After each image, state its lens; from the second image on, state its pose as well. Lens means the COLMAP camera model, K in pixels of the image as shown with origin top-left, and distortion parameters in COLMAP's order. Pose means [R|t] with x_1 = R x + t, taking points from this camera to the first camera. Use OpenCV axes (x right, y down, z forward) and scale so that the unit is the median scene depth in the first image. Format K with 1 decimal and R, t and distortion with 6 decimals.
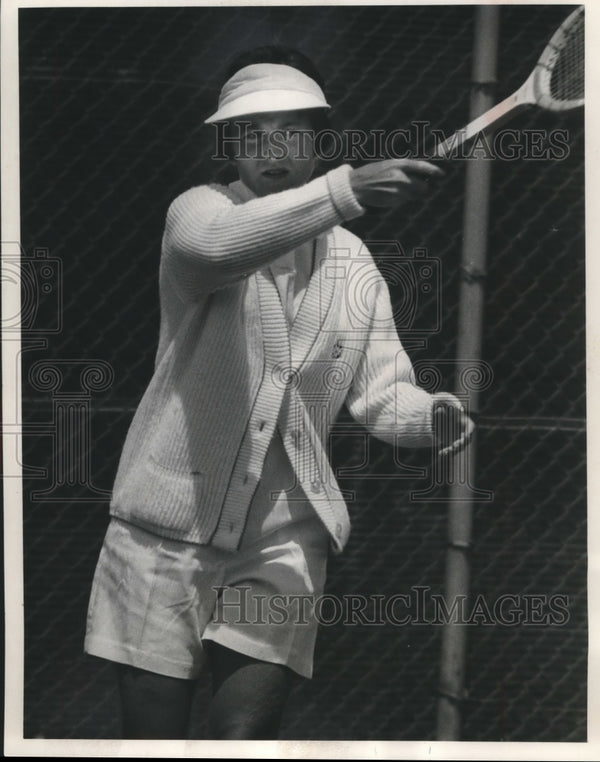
lens RADIAL K [[308.7, 0, 306.3], [0, 308.7, 380.7], [0, 0, 1]] dist [-0.002184, -0.000157]
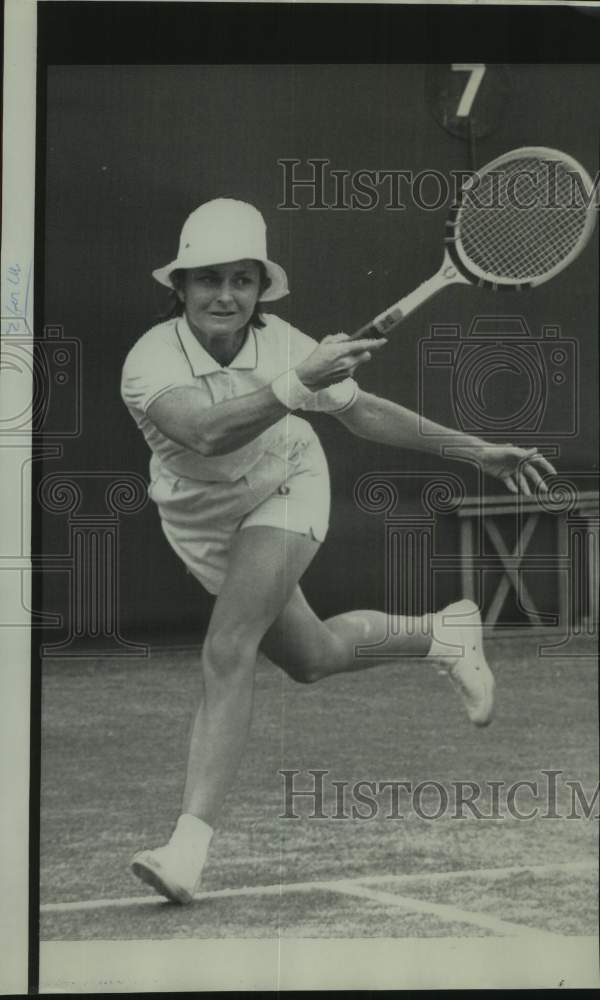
lens RADIAL K [[404.5, 0, 299.7], [0, 404.5, 499.5], [0, 0, 1]] dist [0.003249, 0.000057]
pose [[1.000000, -0.000400, -0.000825, -0.251905], [0.000400, 1.000000, -0.000153, 0.000271], [0.000825, 0.000153, 1.000000, -0.001524]]
